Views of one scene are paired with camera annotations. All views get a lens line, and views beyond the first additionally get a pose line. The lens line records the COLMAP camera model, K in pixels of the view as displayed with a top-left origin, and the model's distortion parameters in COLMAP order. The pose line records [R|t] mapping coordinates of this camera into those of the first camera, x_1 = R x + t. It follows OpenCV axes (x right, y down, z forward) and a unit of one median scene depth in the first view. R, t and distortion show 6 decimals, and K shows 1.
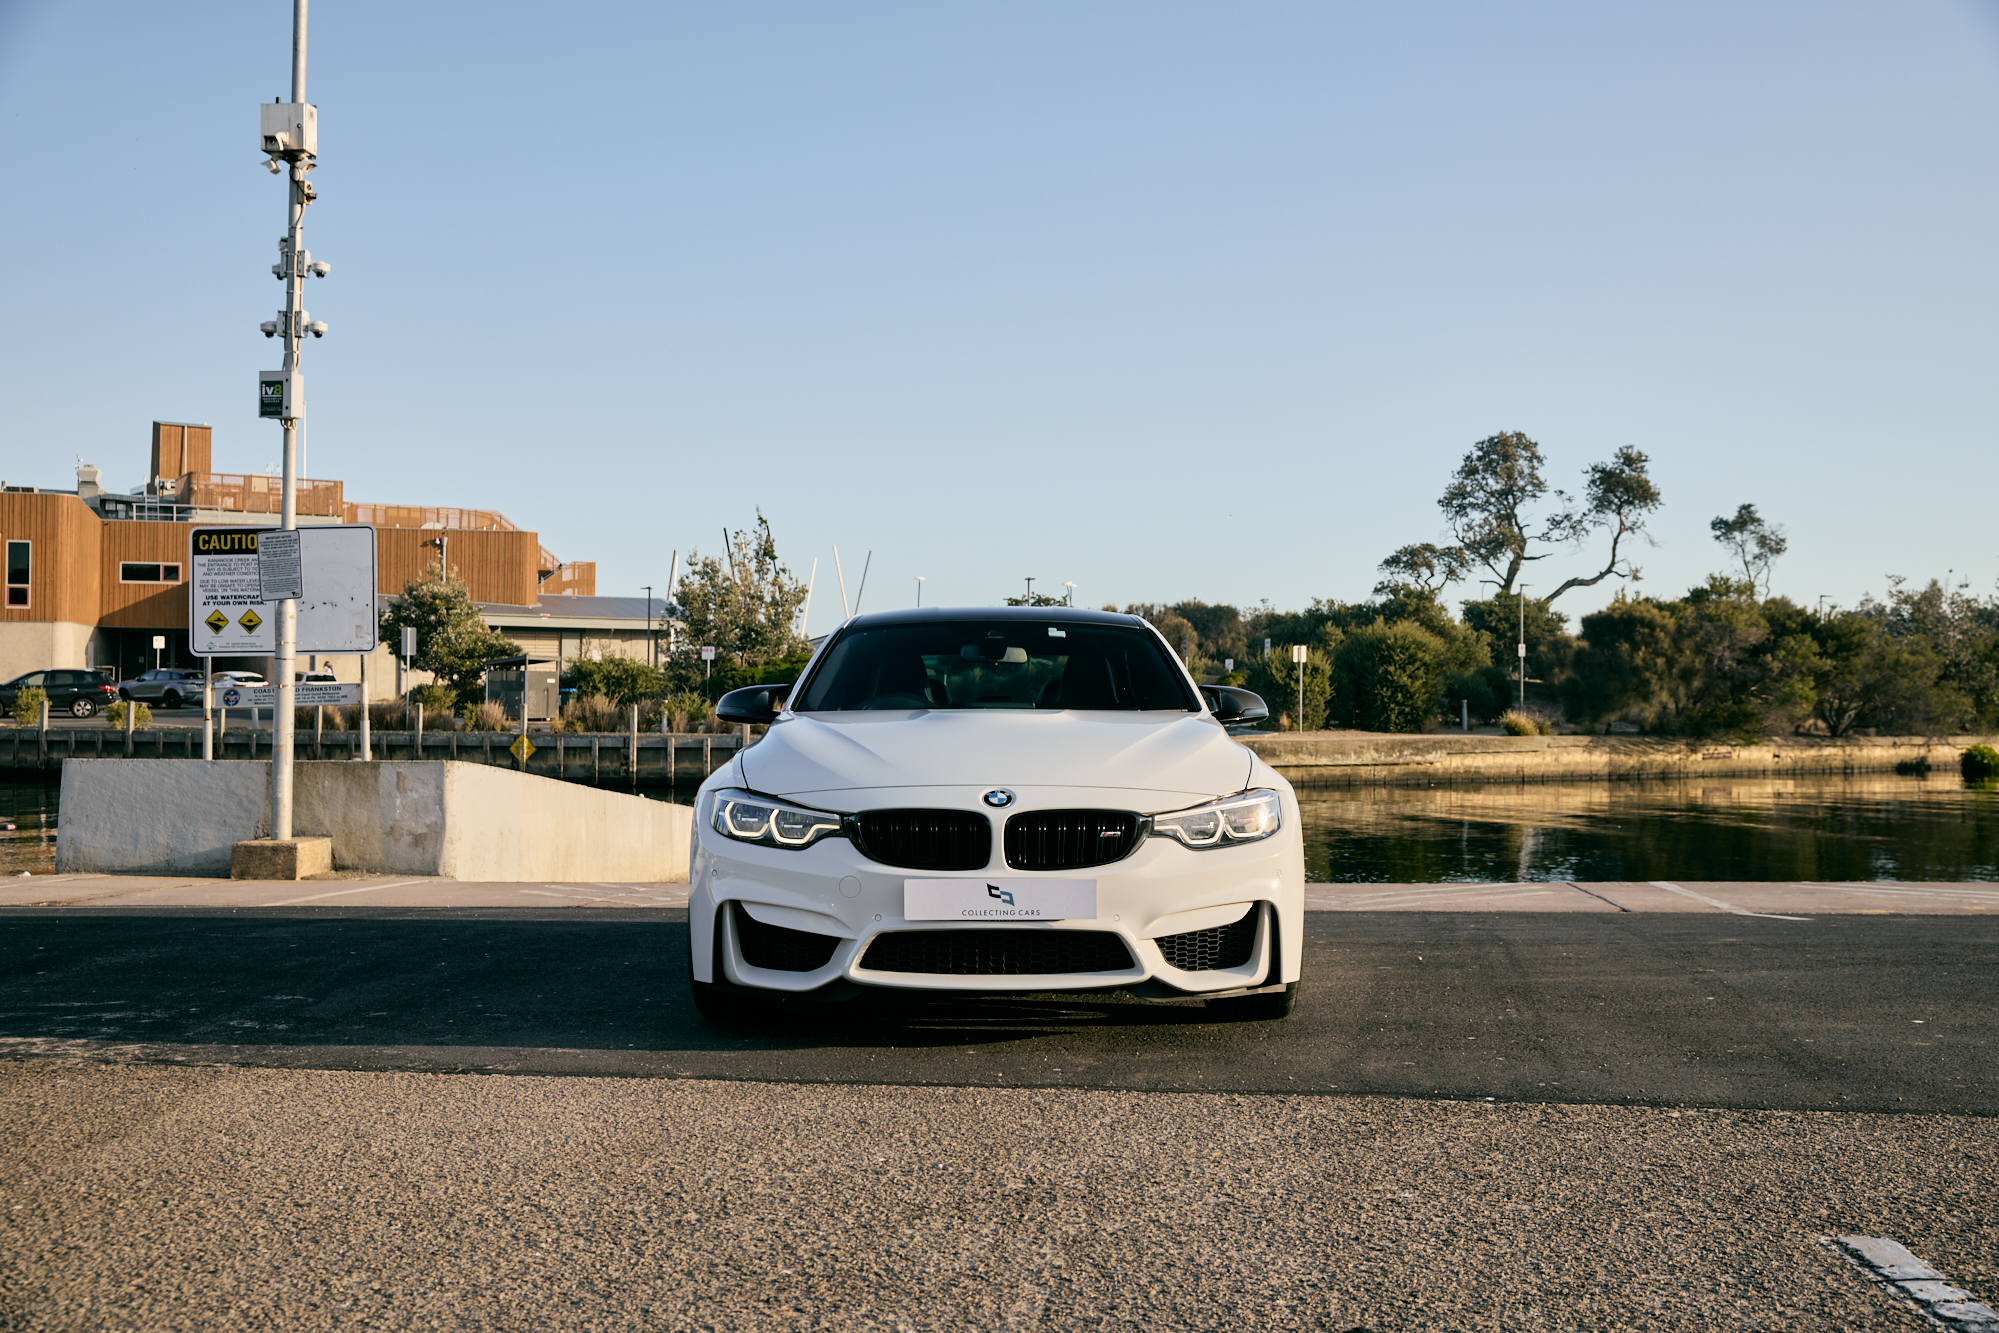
lens RADIAL K [[1935.7, 0, 1008.5], [0, 1935.7, 660.7], [0, 0, 1]] dist [-0.033511, 0.094583]
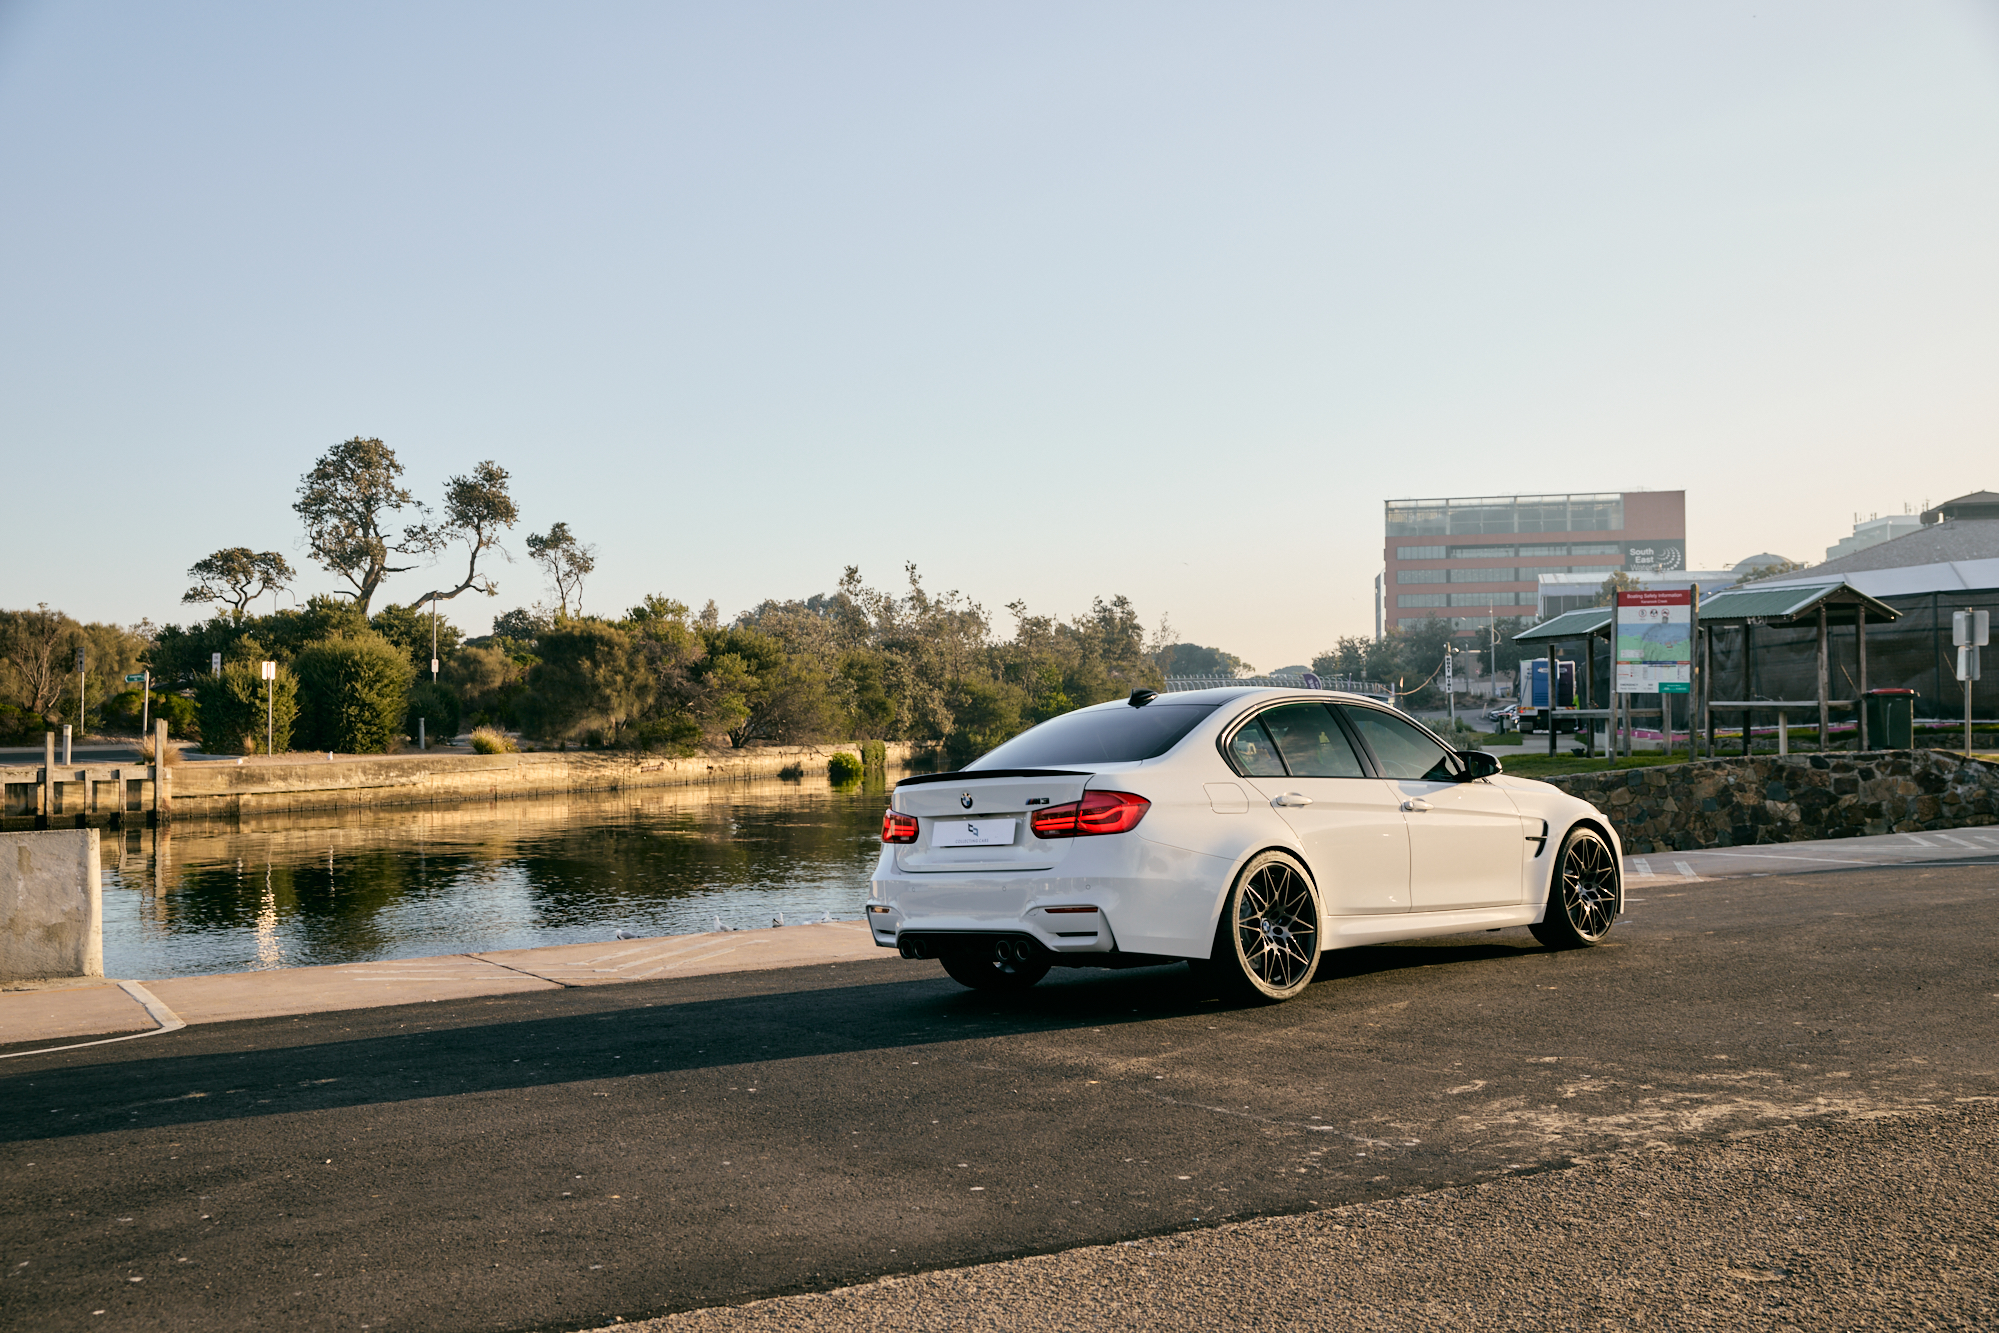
lens RADIAL K [[1983.6, 0, 986.5], [0, 1983.6, 662.4], [0, 0, 1]] dist [-0.013268, 0.116994]
pose [[0.786758, 0.004903, 0.617242, -0.157721], [-0.003013, 0.999987, -0.004104, -0.004452], [-0.617254, 0.001369, 0.786763, 0.041511]]
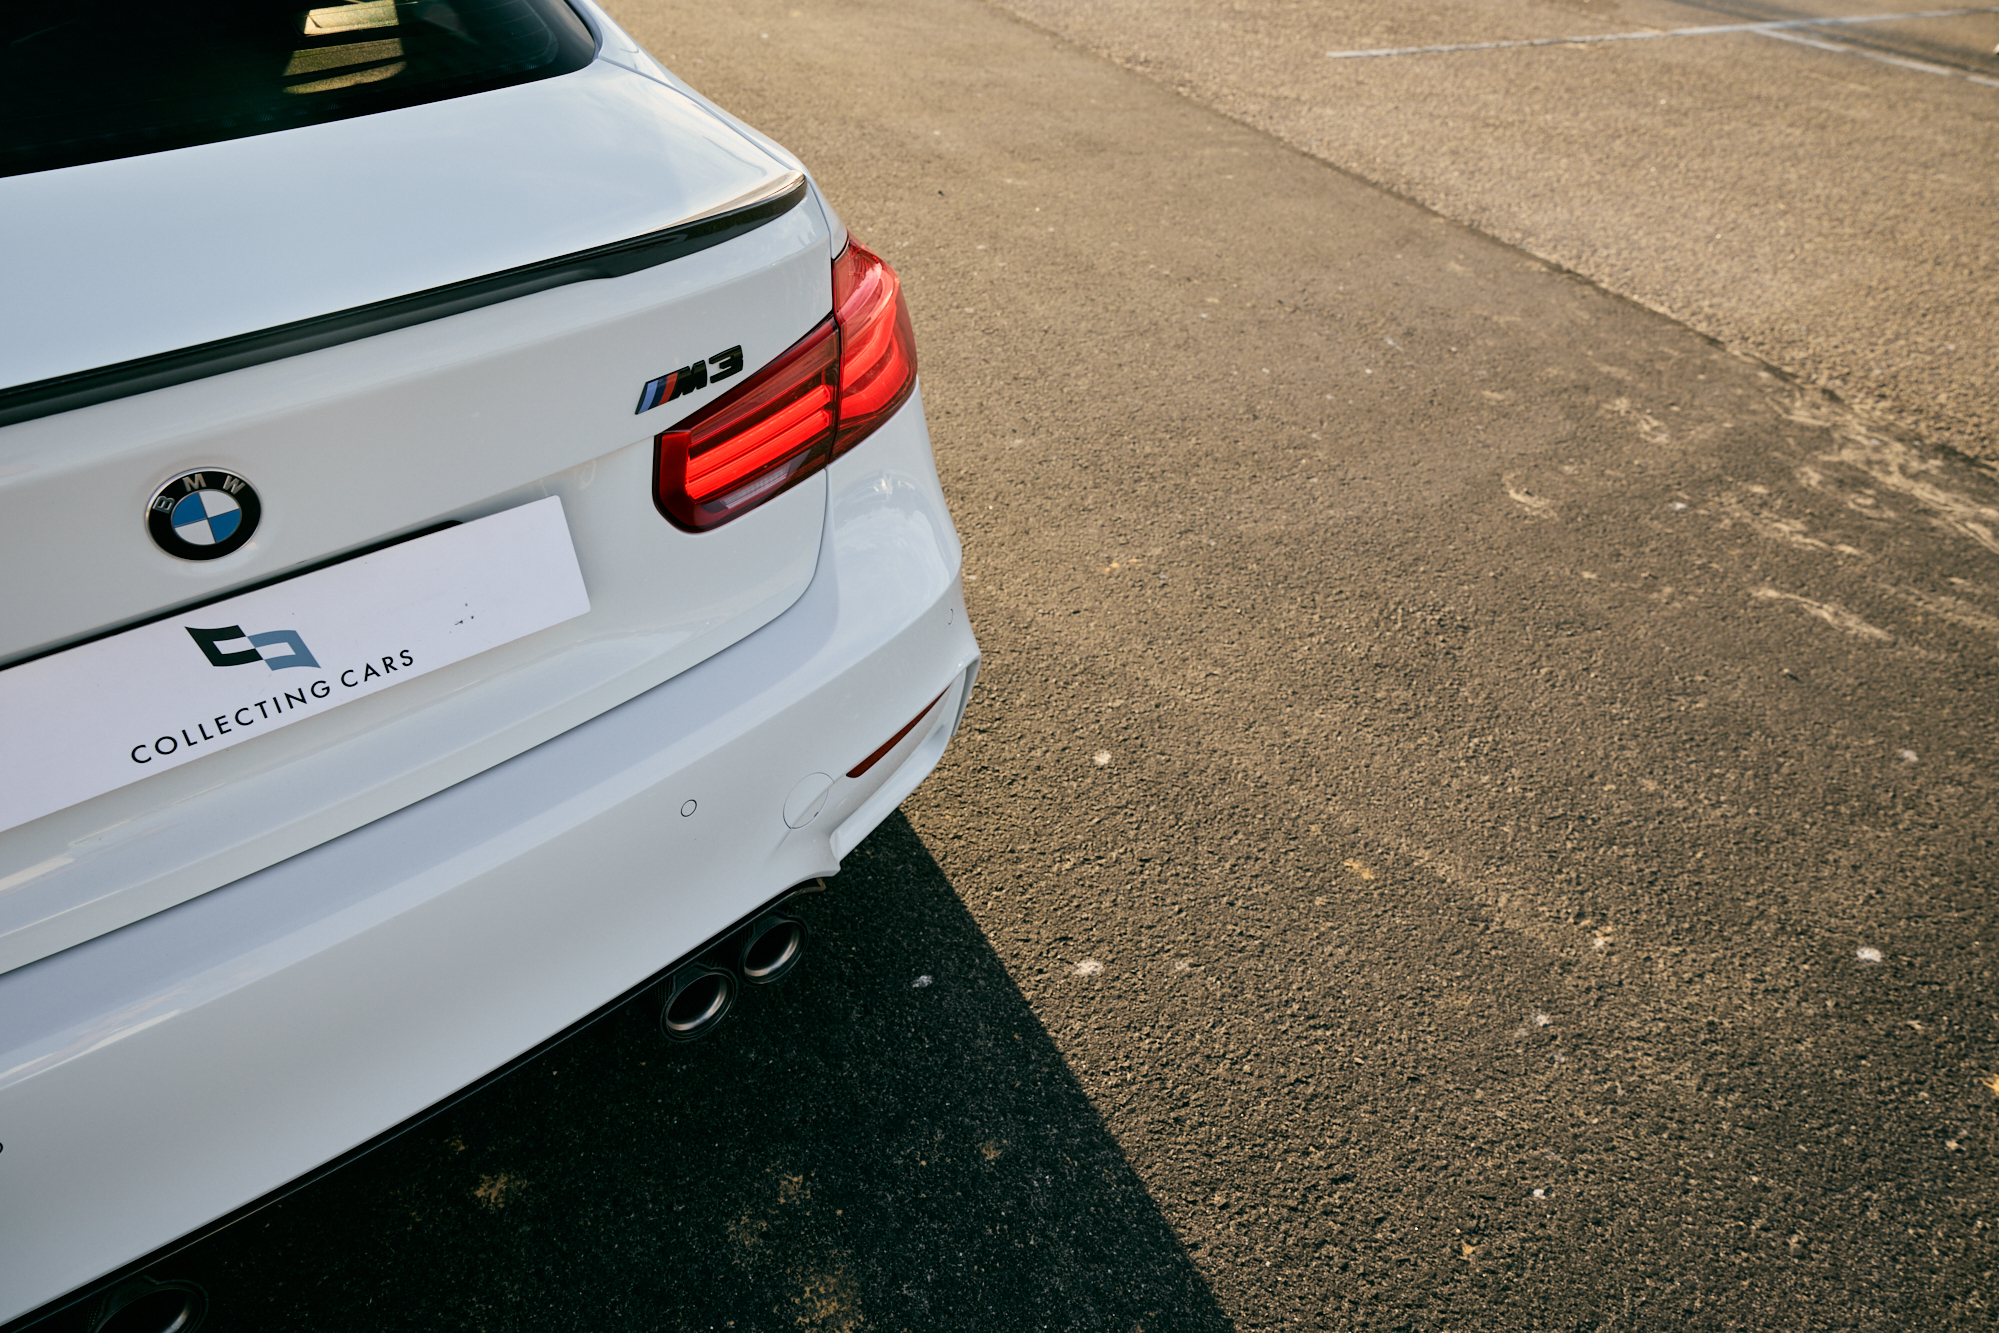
lens RADIAL K [[1392.3, 0, 1008.2], [0, 1392.3, 669.7], [0, 0, 1]] dist [0.008257, -0.002864]
pose [[-0.567462, -0.491487, 0.660626, -0.076698], [-0.092488, 0.835285, 0.541983, -0.003066], [-0.818189, 0.246455, -0.519449, 0.174190]]
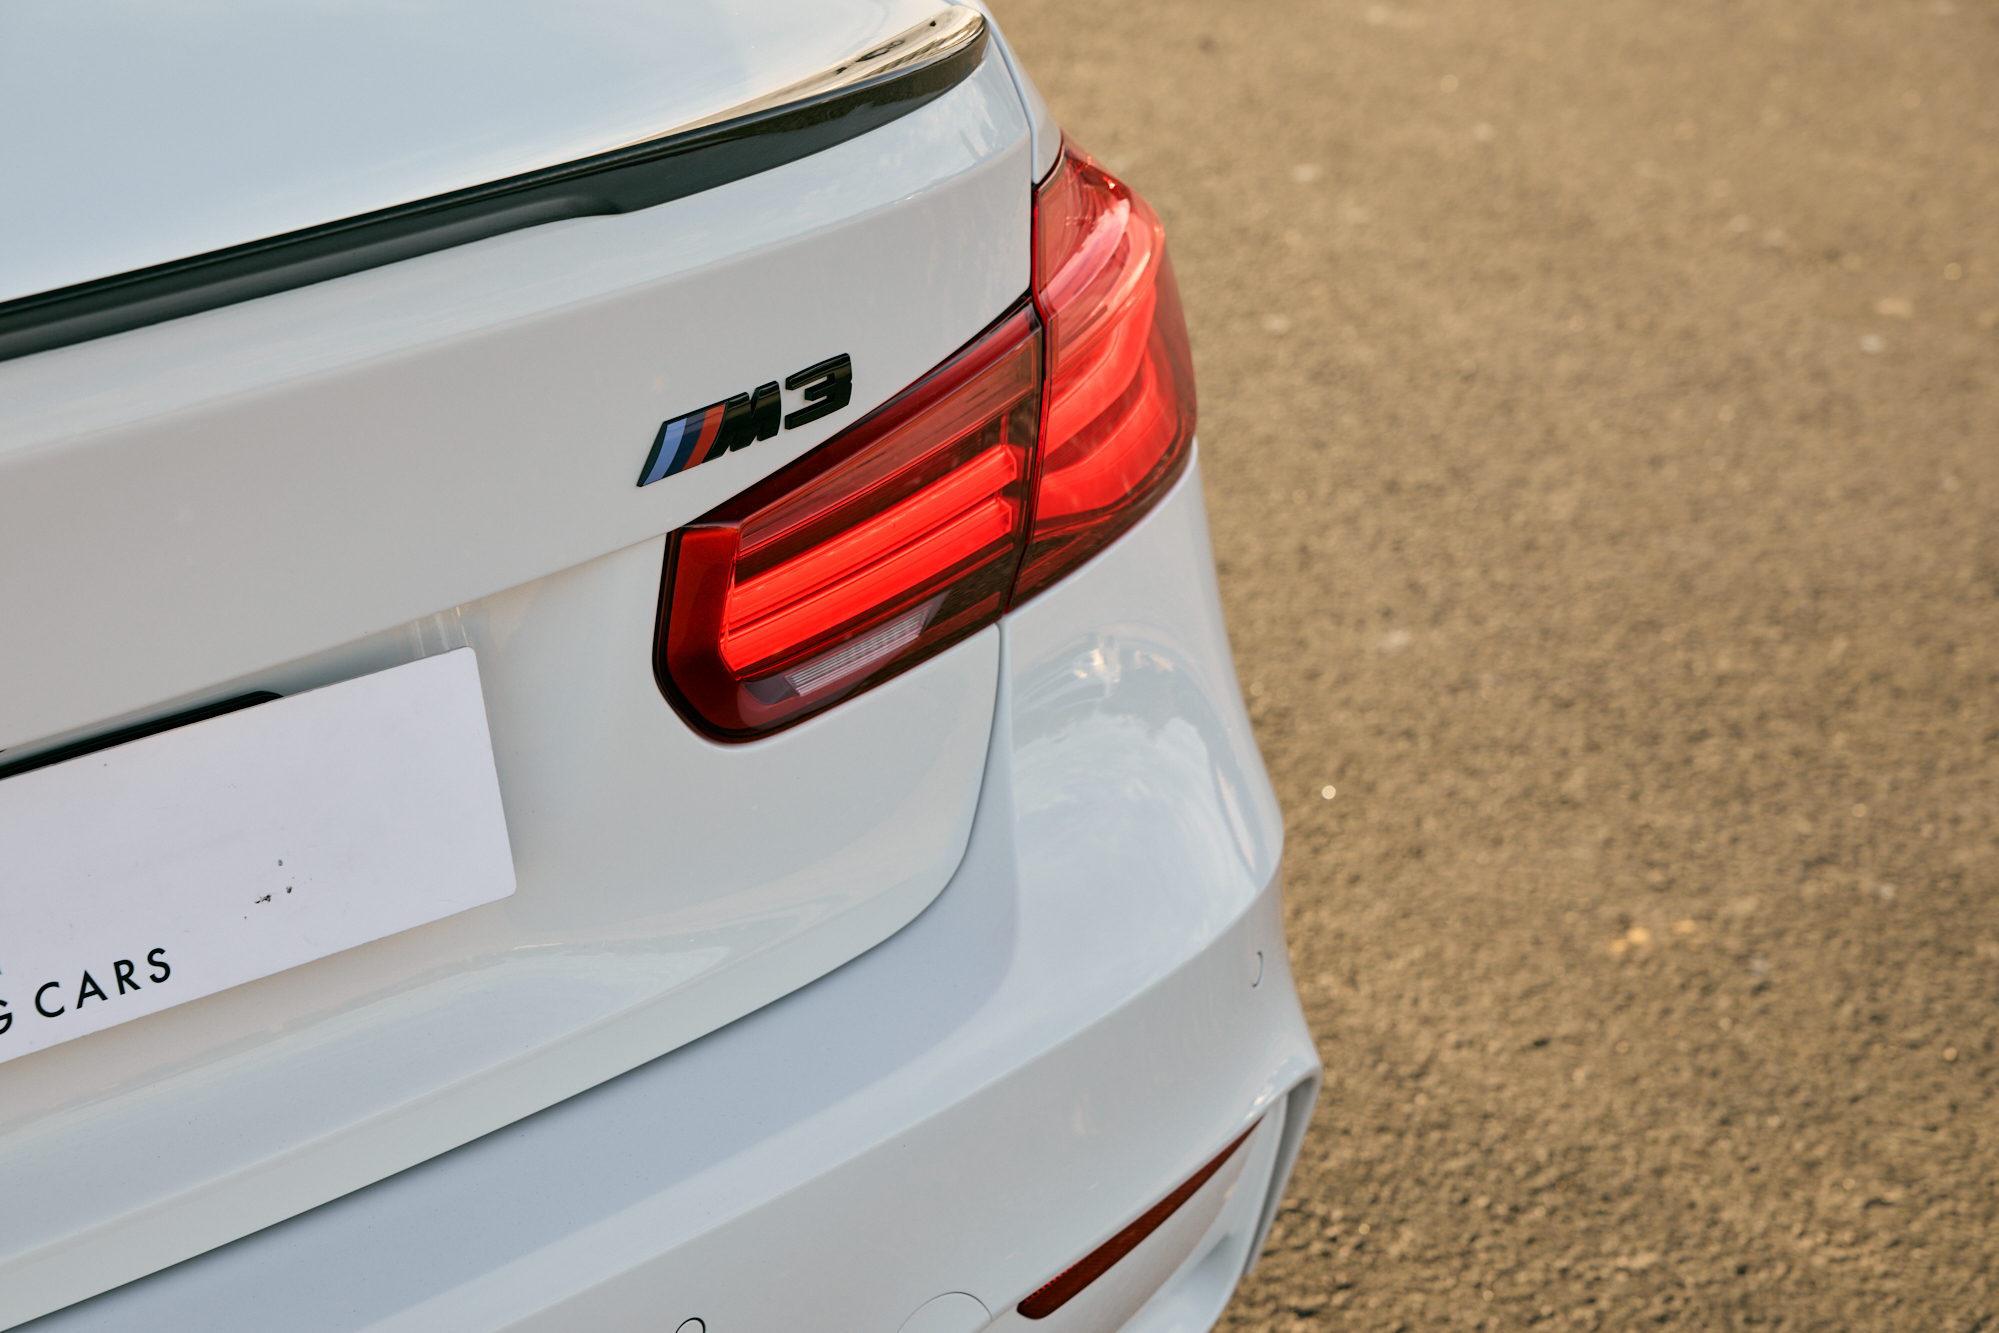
lens RADIAL K [[3938.0, 0, 999.5], [0, 3938.0, 666.5], [0, 0, 1]] dist [0.011607, -0.131607]
pose [[-0.494007, -0.381159, 0.781457, -0.082706], [-0.074266, 0.914000, 0.398859, -0.005087], [-0.866281, 0.139004, -0.479829, 0.179139]]
